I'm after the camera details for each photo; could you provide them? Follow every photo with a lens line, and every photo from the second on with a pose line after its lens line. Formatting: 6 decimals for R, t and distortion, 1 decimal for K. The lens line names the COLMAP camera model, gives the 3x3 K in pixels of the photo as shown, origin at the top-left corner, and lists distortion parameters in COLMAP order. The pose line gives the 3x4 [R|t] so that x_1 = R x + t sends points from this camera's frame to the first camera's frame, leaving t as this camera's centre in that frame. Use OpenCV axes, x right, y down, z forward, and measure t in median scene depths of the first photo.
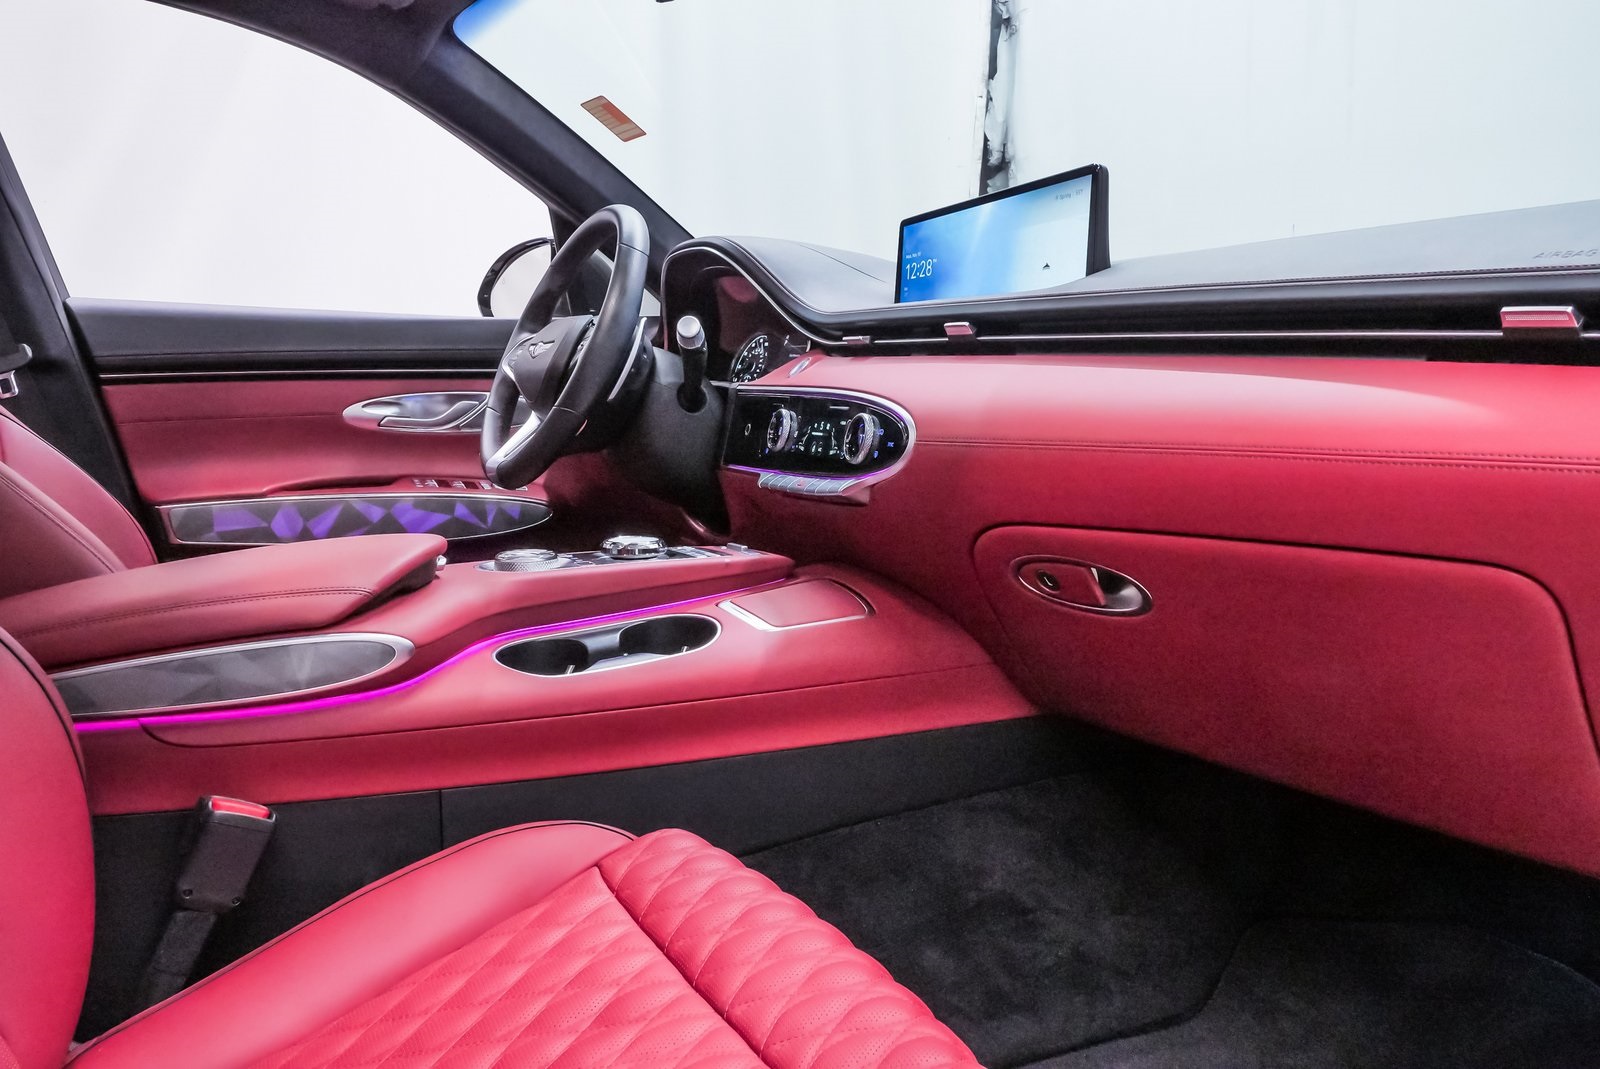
lens RADIAL K [[1166.9, 0, 794.5], [0, 1166.9, 514.9], [0, 0, 1]] dist [-0.038167, 0.014254]
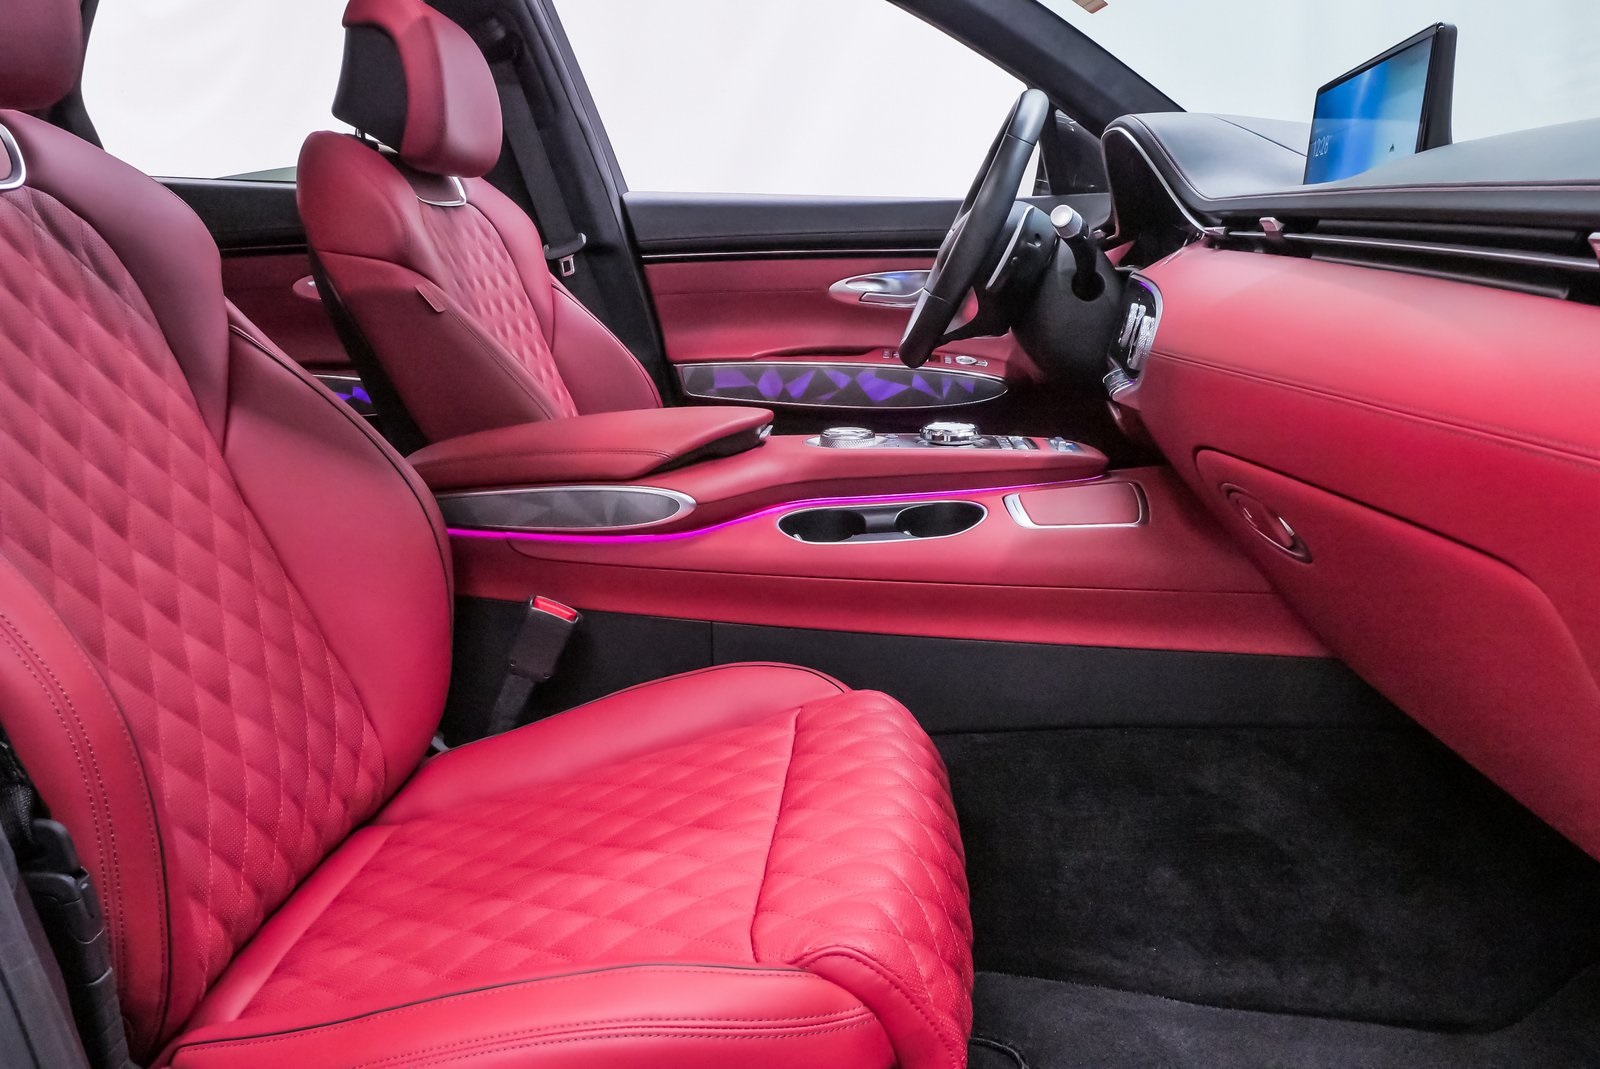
lens RADIAL K [[1166.9, 0, 803.0], [0, 1166.9, 510.8], [0, 0, 1]] dist [-0.038167, 0.014254]
pose [[0.834225, 0.121387, -0.537898, 0.317182], [-0.055894, 0.989060, 0.136514, -0.038506], [0.548584, -0.083818, 0.831883, 0.034106]]
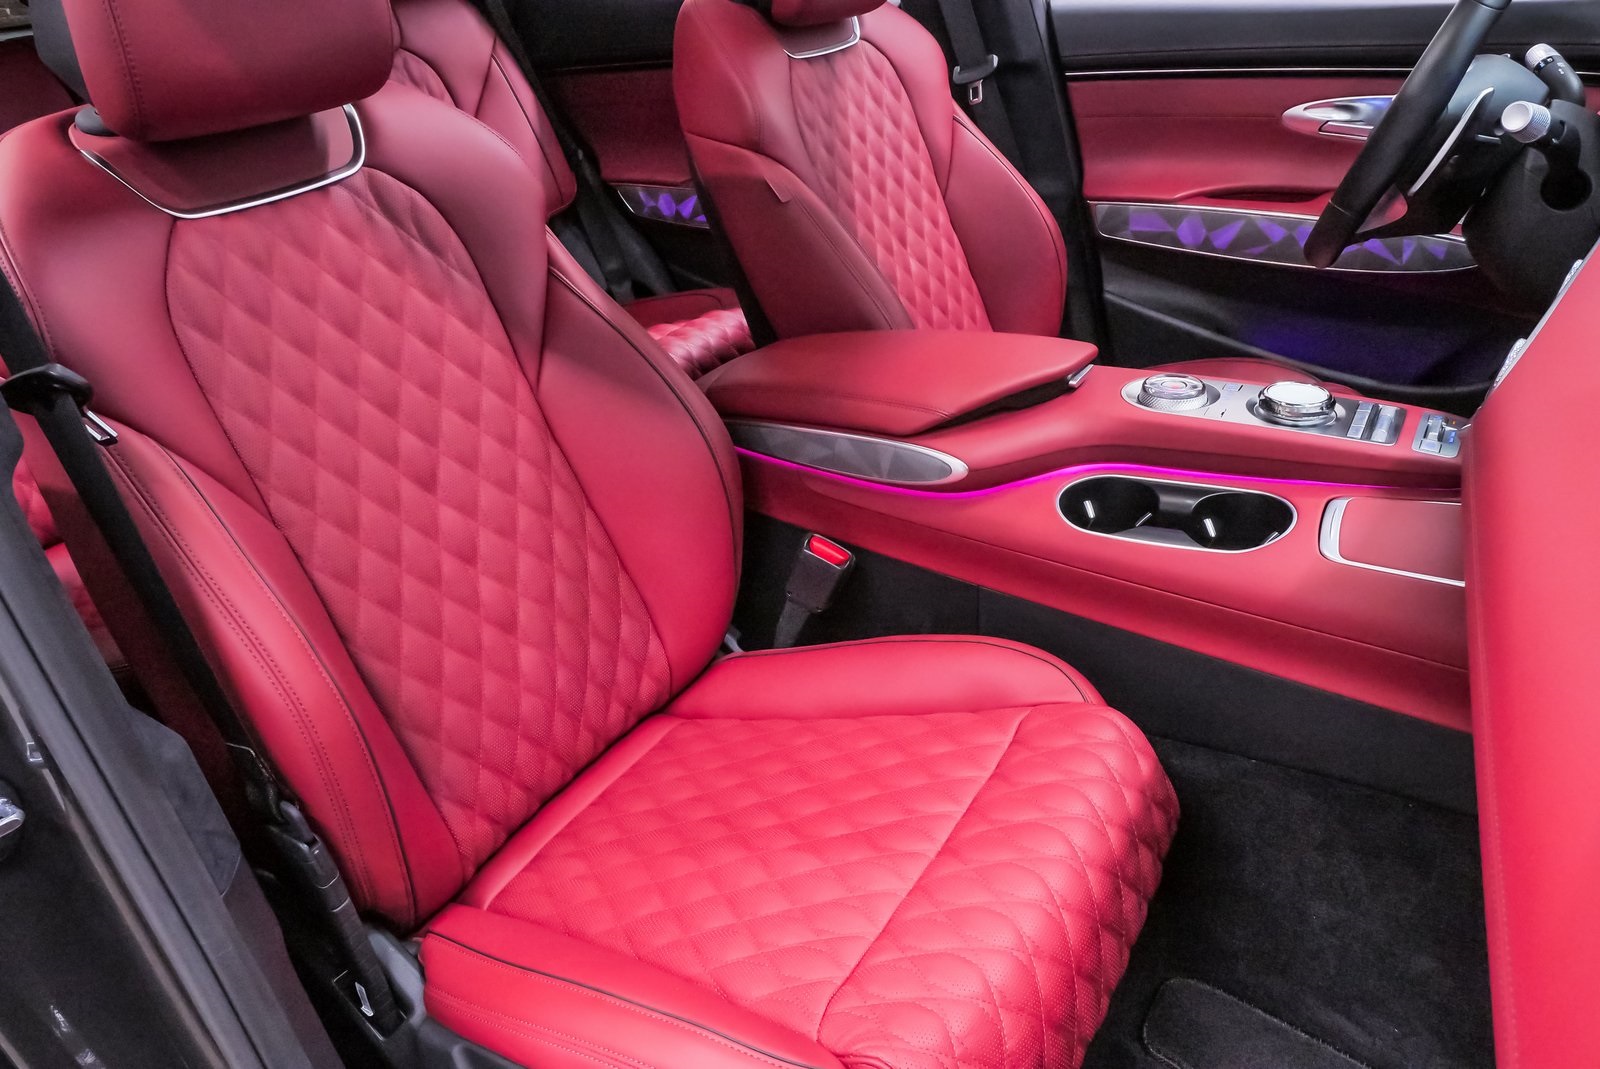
lens RADIAL K [[1166.9, 0, 800.5], [0, 1166.9, 520.9], [0, 0, 1]] dist [-0.038167, 0.014254]
pose [[0.492988, 0.379023, -0.783138, 0.392369], [-0.024682, 0.905851, 0.422877, -0.247292], [0.869686, -0.189144, 0.455928, 0.234269]]
